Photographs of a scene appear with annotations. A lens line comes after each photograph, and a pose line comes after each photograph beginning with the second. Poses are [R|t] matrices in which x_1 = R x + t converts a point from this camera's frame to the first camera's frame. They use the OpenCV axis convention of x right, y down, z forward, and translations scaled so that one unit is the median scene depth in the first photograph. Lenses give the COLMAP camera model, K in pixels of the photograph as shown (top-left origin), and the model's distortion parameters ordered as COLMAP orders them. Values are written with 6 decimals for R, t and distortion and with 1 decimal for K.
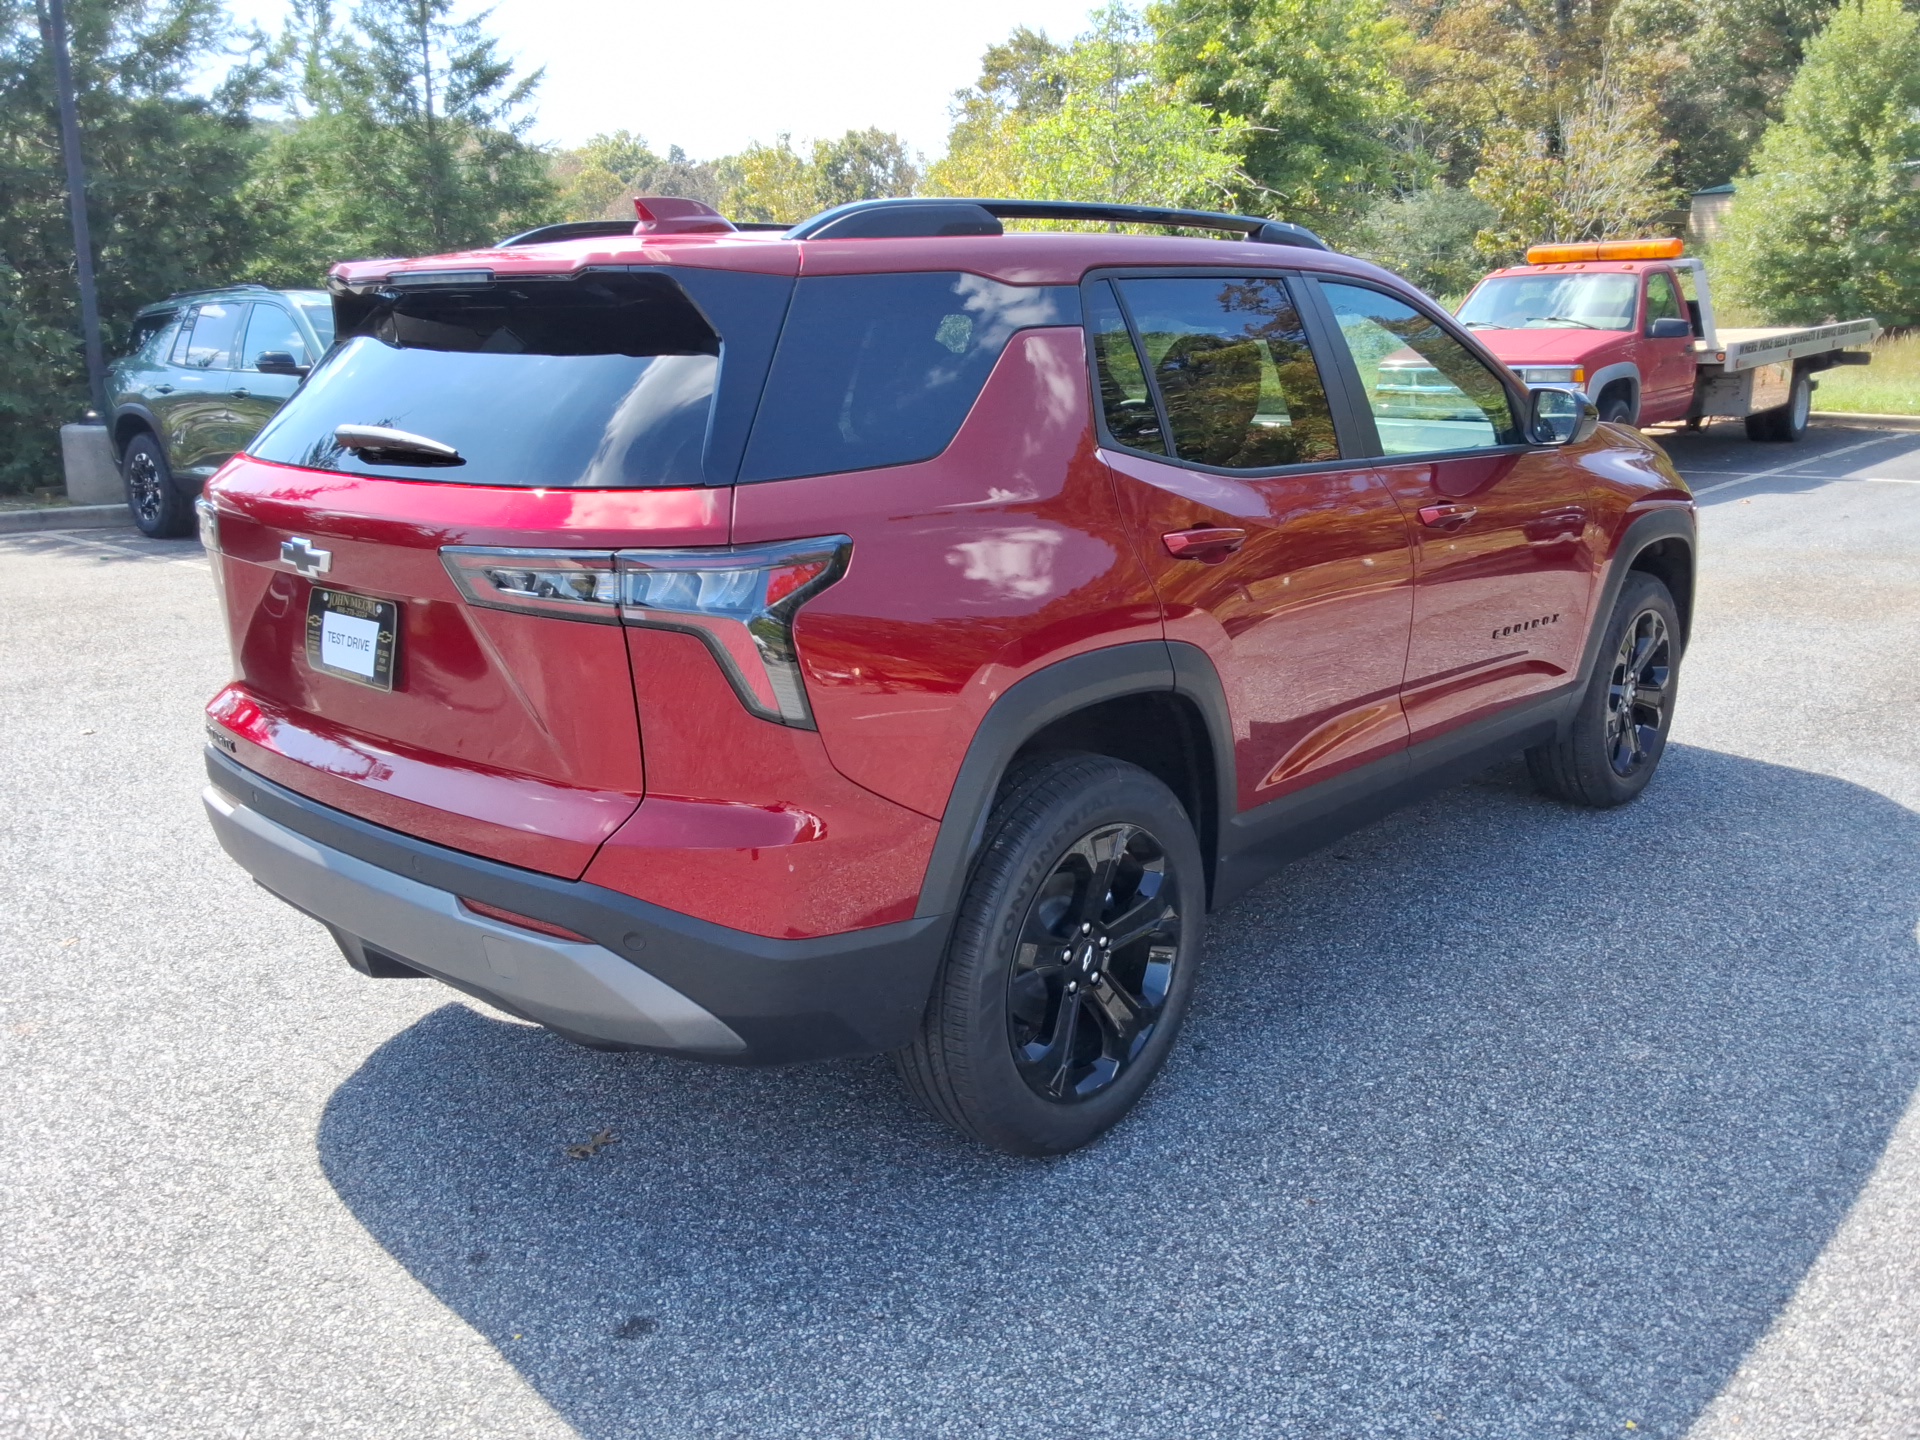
lens RADIAL K [[1546.5, 0, 963.8], [0, 1546.5, 701.5], [0, 0, 1]] dist [0.062589, -0.085805]
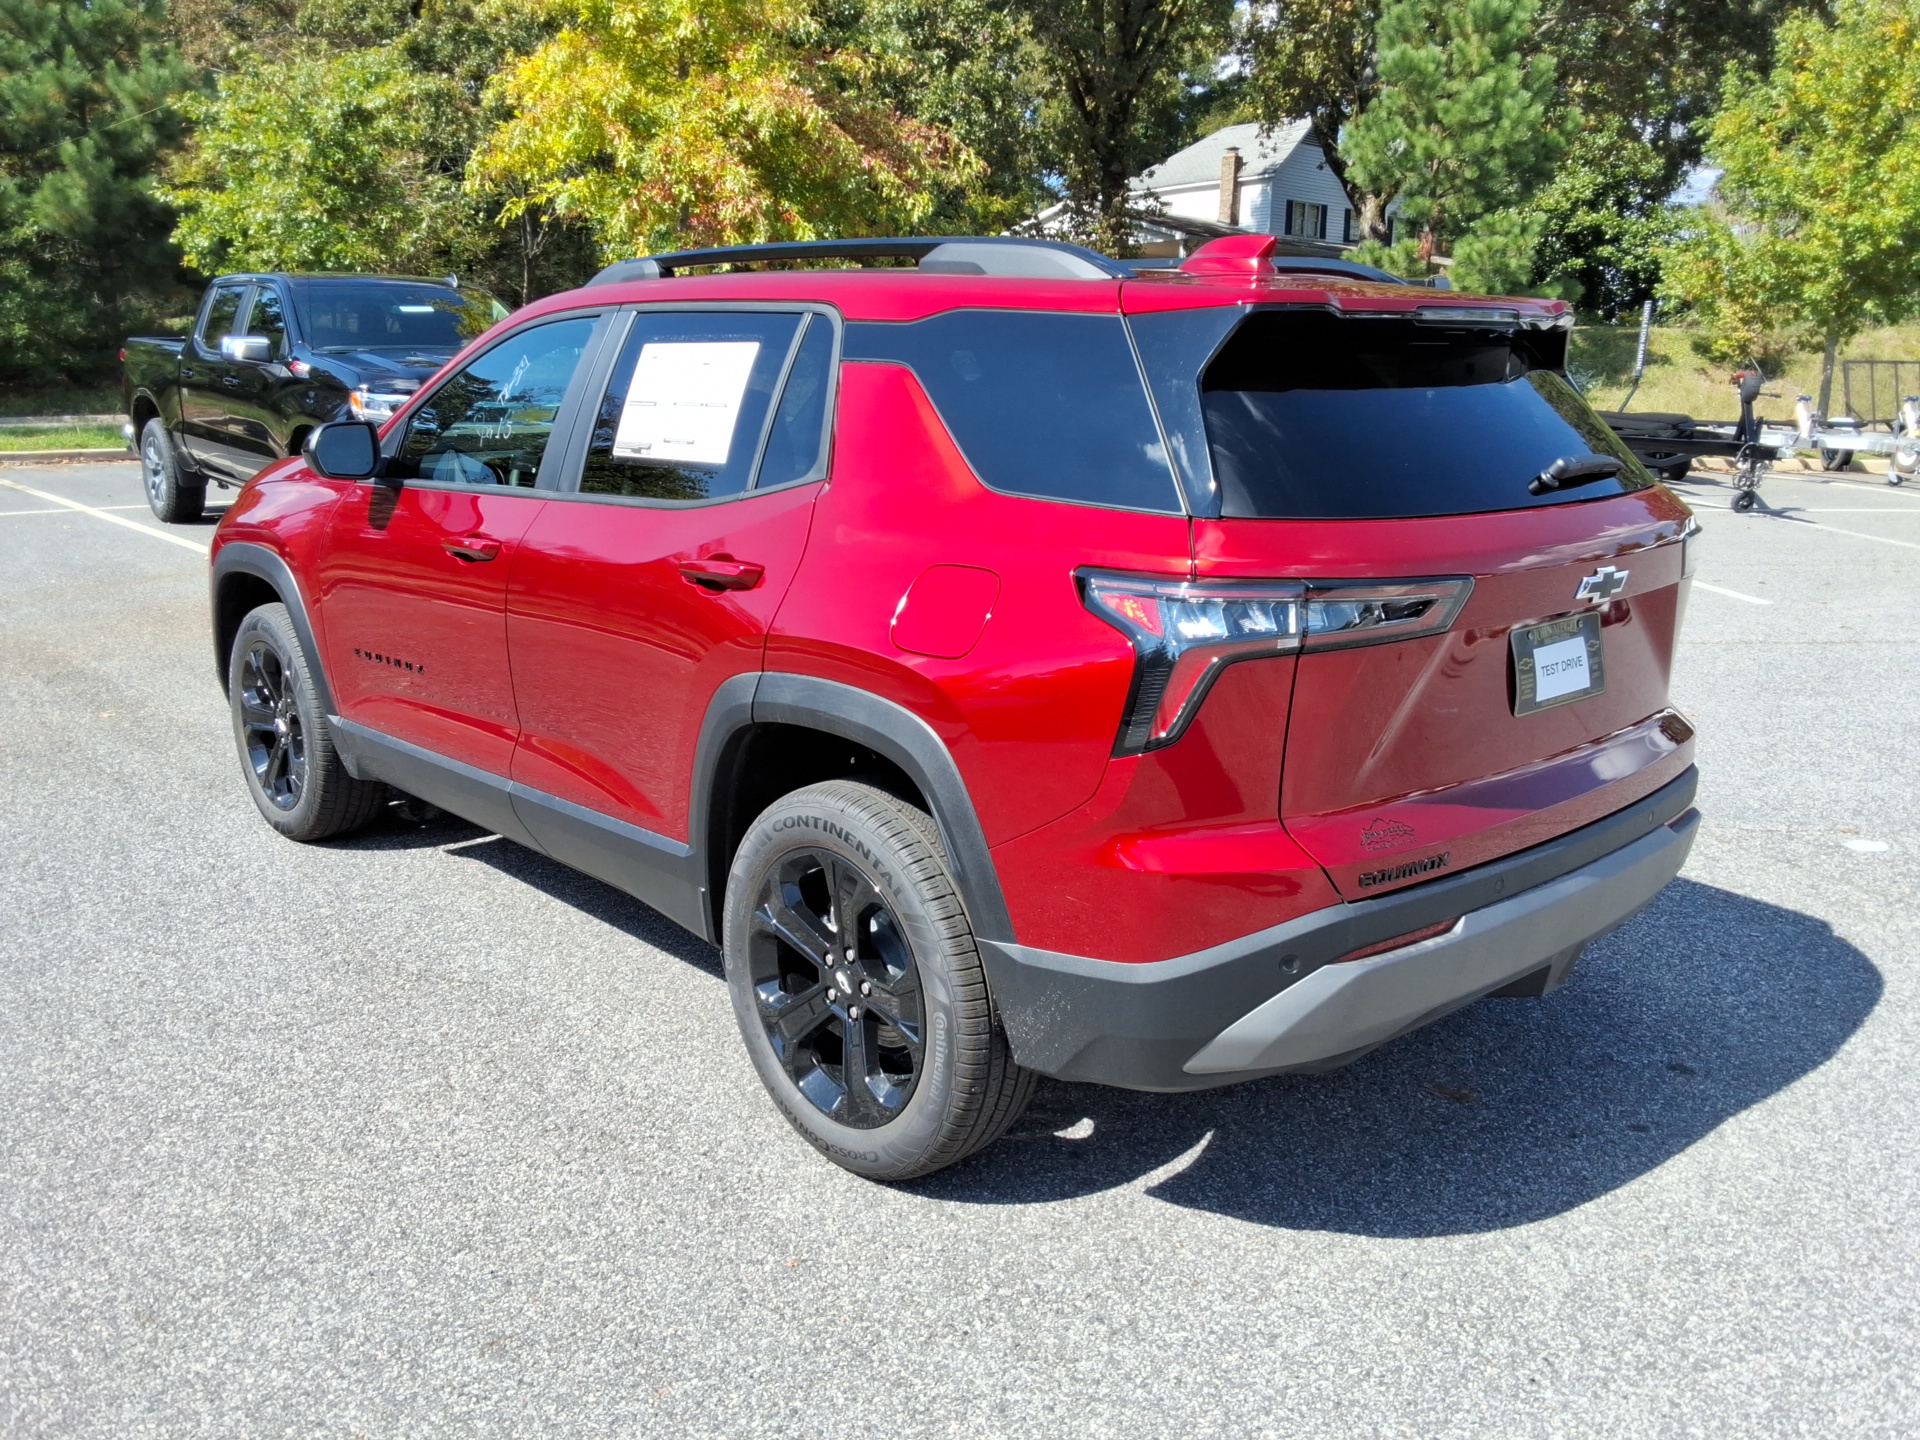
lens RADIAL K [[1546.5, 0, 963.8], [0, 1546.5, 701.5], [0, 0, 1]] dist [0.062589, -0.085805]
pose [[0.081106, -0.211689, 0.973966, -1.378442], [0.228016, 0.955212, 0.188625, -0.286941], [-0.970273, 0.206782, 0.125741, 1.216610]]
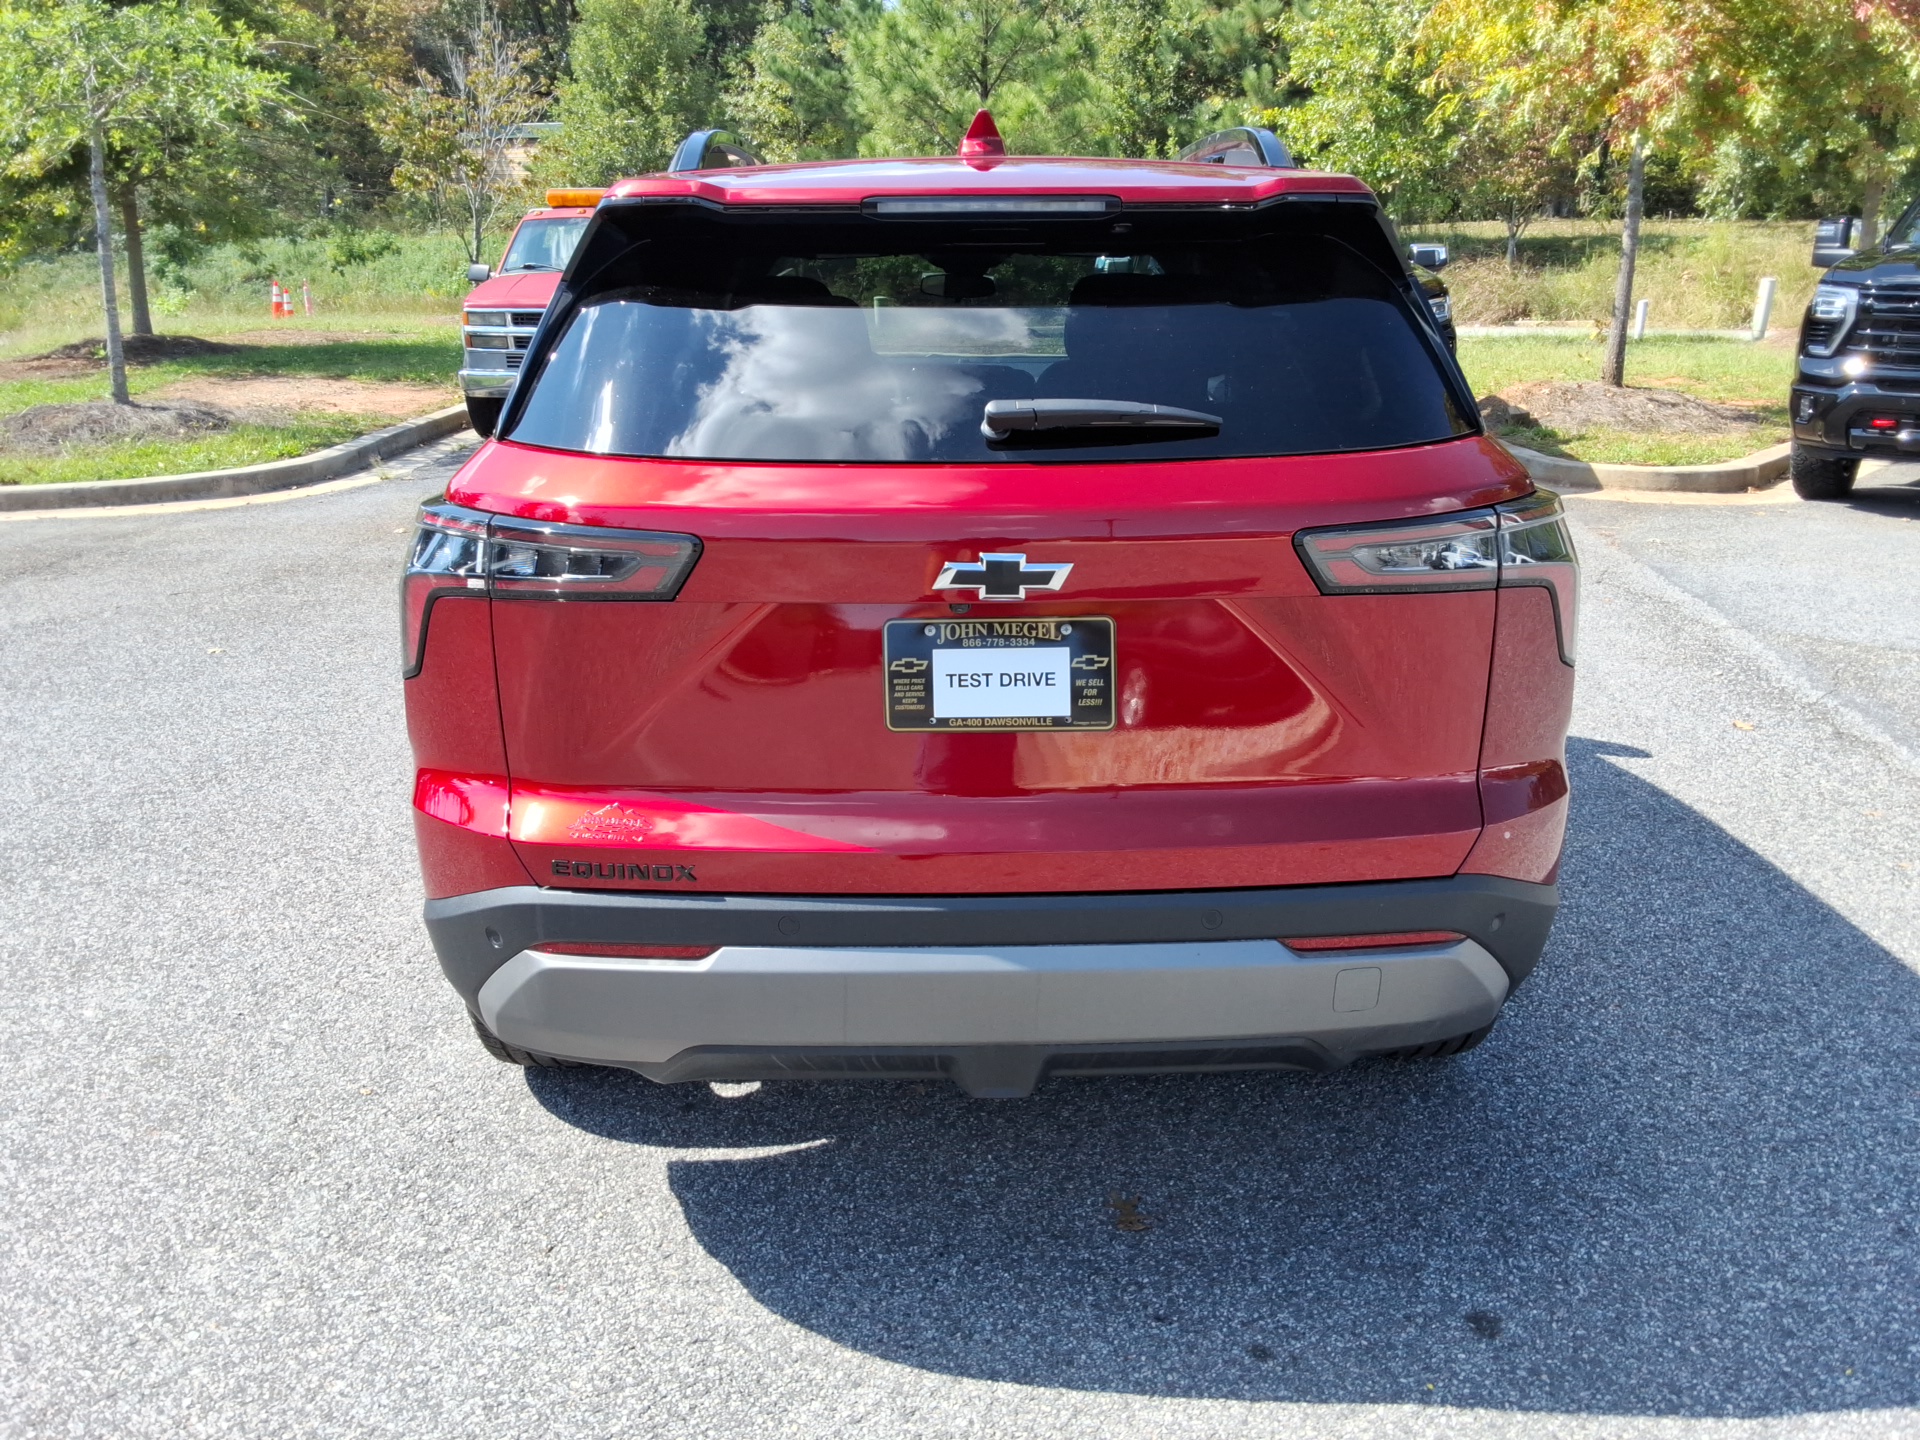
lens RADIAL K [[1554.5, 0, 971.7], [0, 1554.5, 695.7], [0, 0, 1]] dist [0.114189, -0.191722]
pose [[0.733111, -0.181090, 0.655556, -0.884834], [0.162603, 0.982615, 0.089598, -0.099386], [-0.660385, 0.040910, 0.749812, 0.412611]]
